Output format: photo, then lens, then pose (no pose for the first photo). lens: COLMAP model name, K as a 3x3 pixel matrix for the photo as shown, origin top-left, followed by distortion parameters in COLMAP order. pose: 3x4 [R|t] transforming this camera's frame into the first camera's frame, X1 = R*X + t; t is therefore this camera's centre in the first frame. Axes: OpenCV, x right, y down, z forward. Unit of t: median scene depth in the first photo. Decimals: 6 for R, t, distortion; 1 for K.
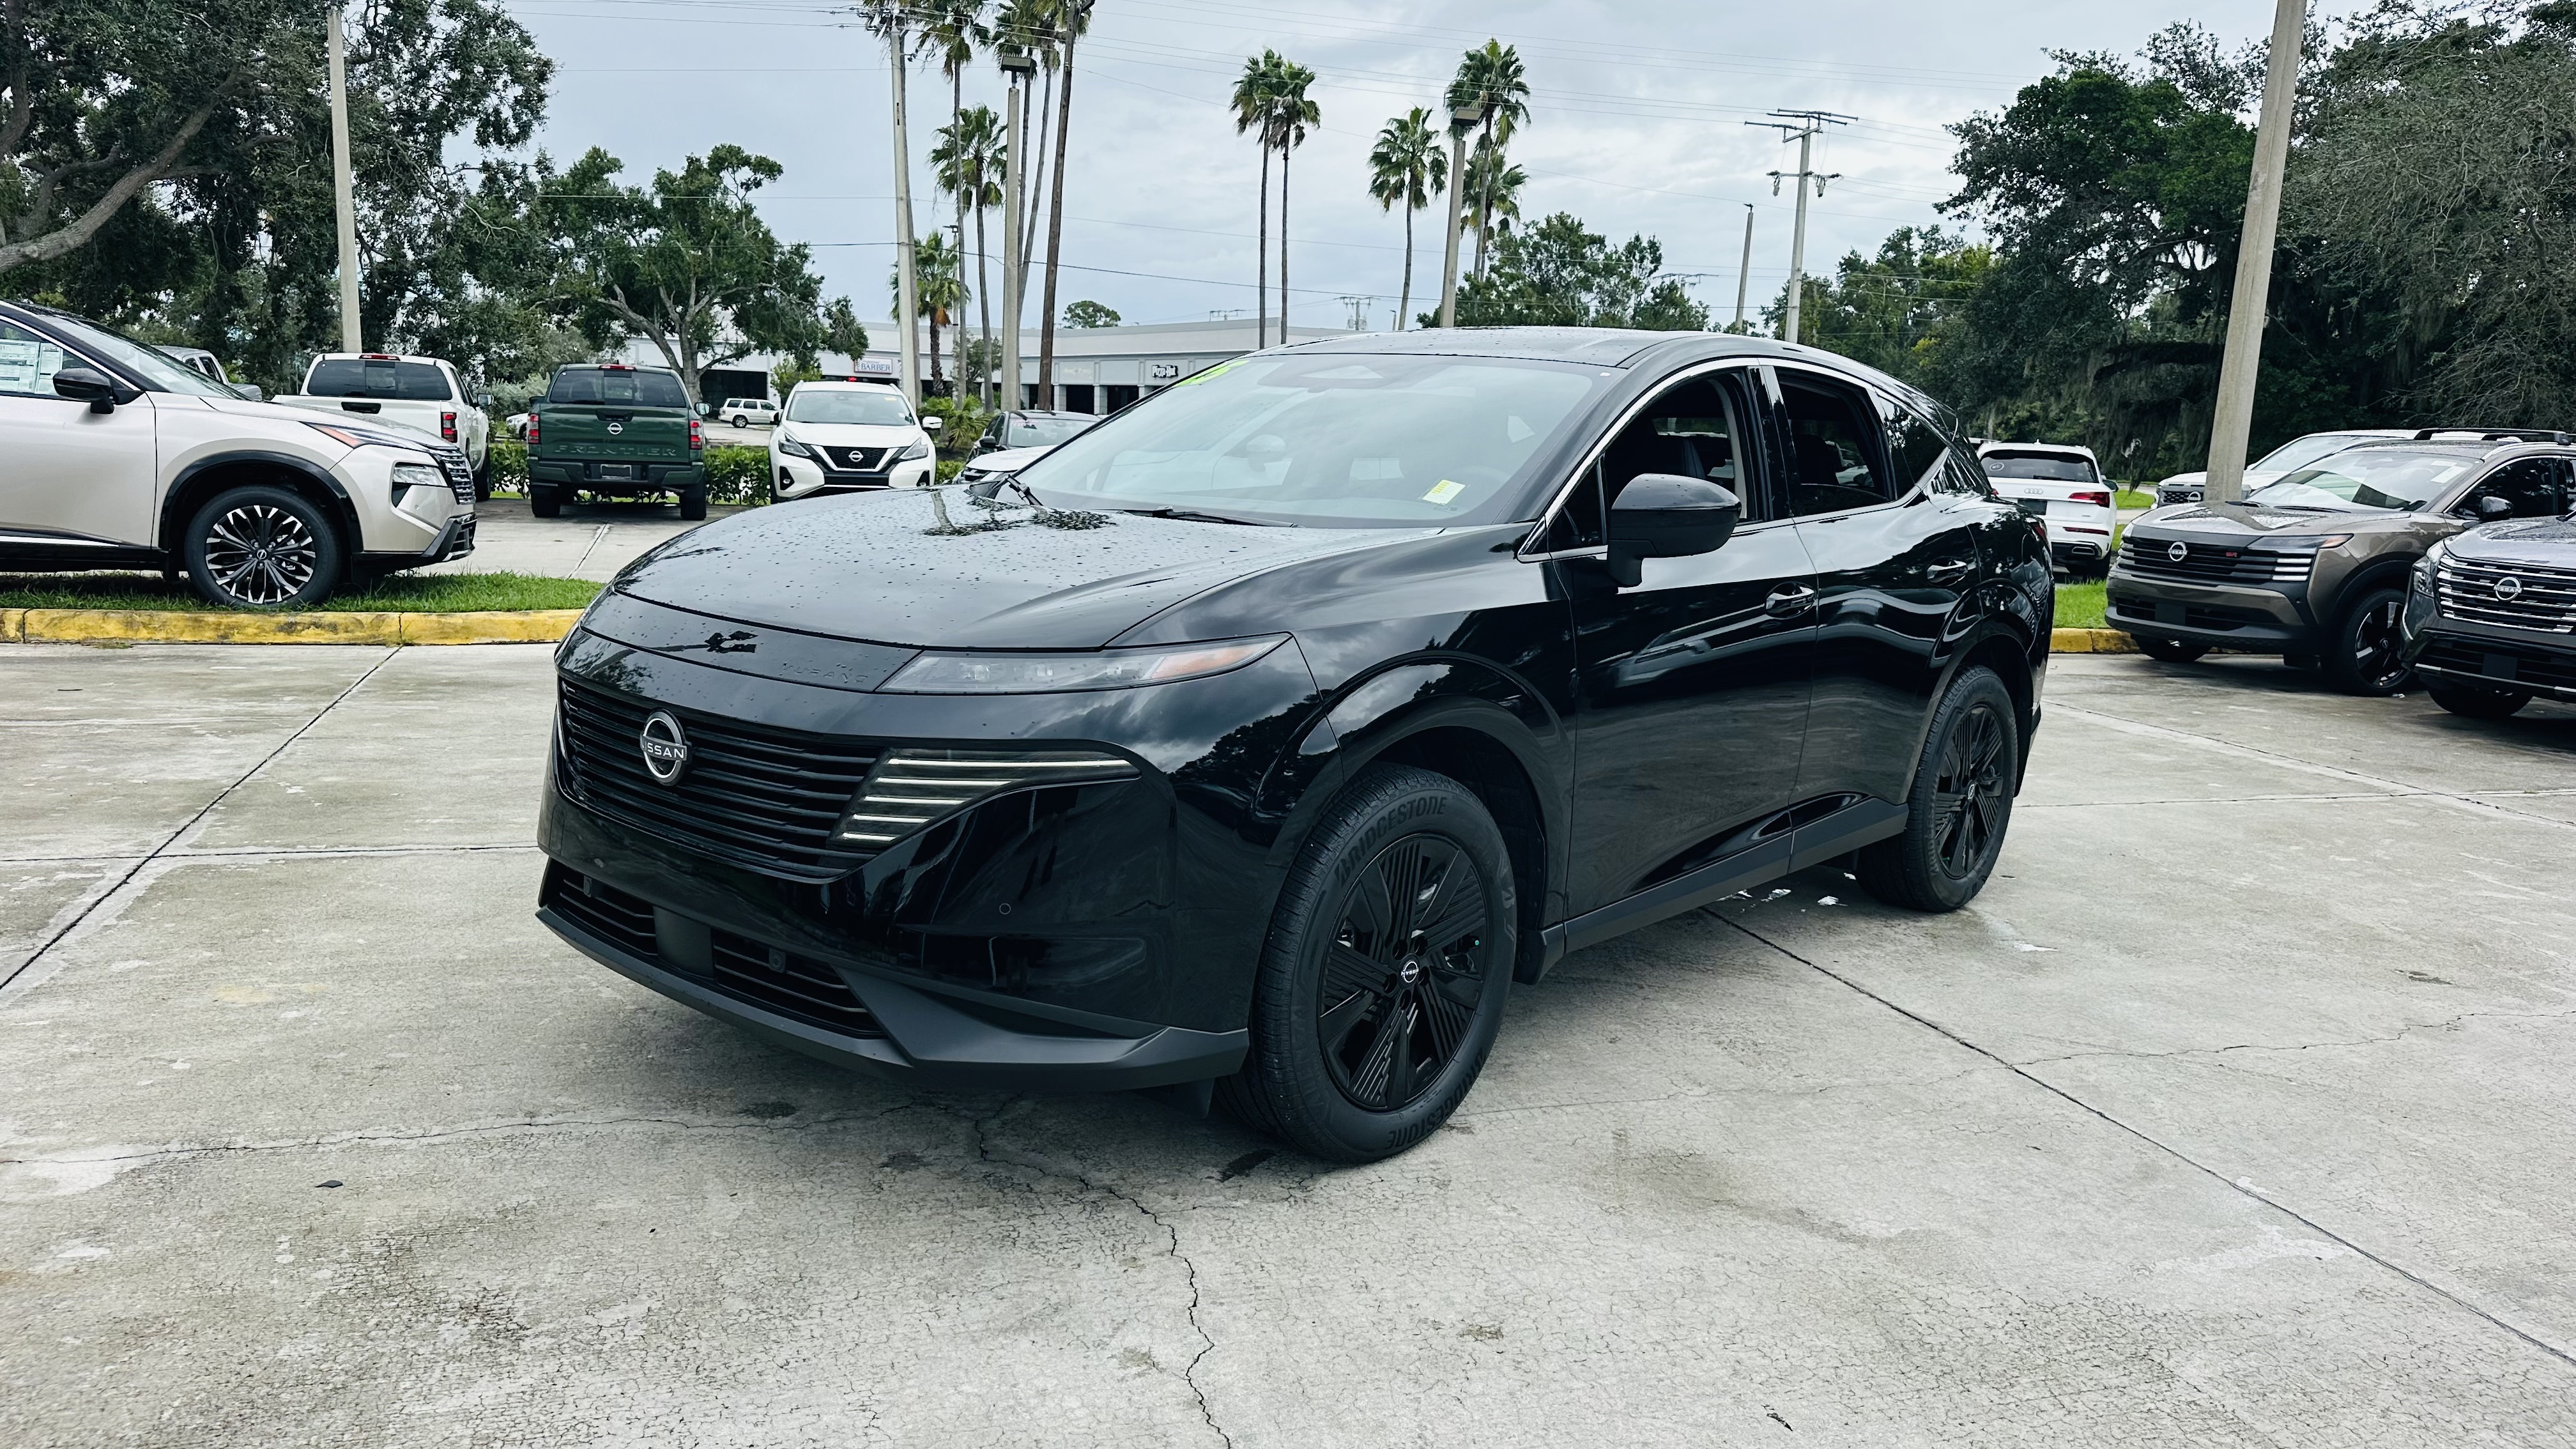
lens RADIAL K [[1879.3, 0, 1314.3], [0, 1879.3, 741.7], [0, 0, 1]] dist [0.031593, -0.026689]
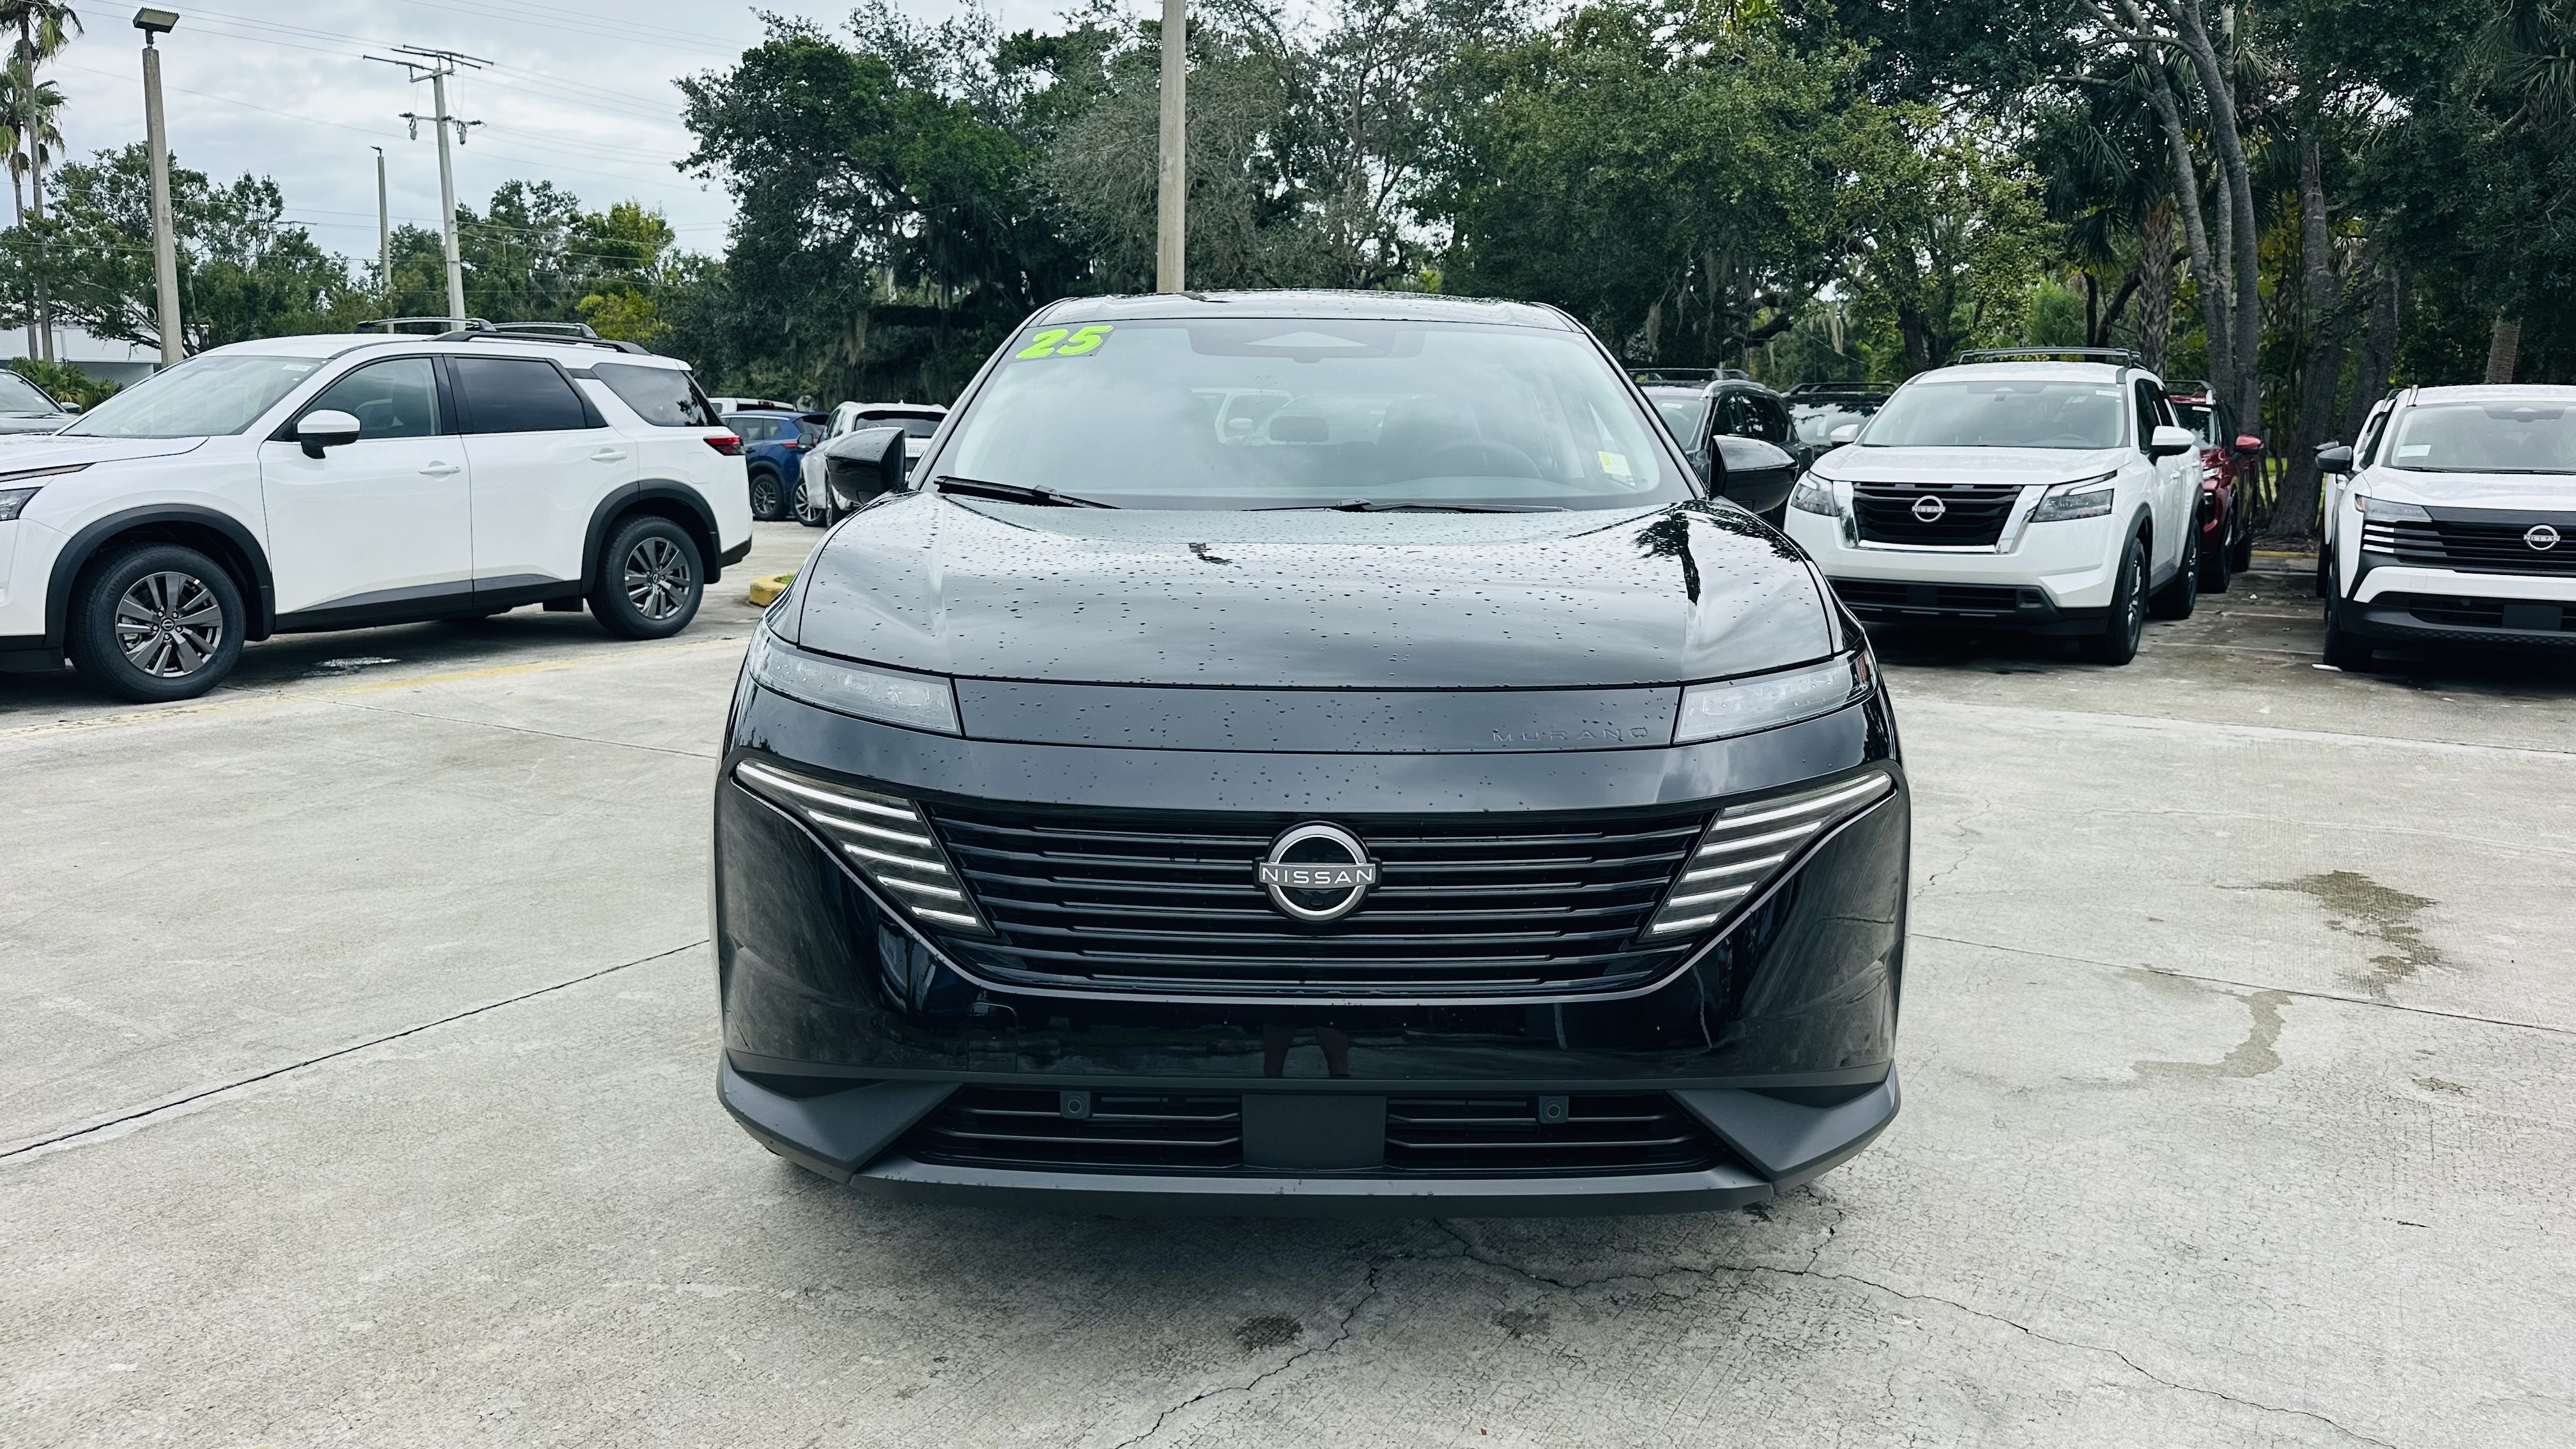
lens RADIAL K [[1879.3, 0, 1290.1], [0, 1879.3, 709.9], [0, 0, 1]] dist [0.031593, -0.026689]
pose [[0.739157, -0.139382, 0.658953, -0.766993], [0.136124, 0.989078, 0.056518, -0.095006], [-0.659634, 0.047924, 0.750058, 0.430283]]
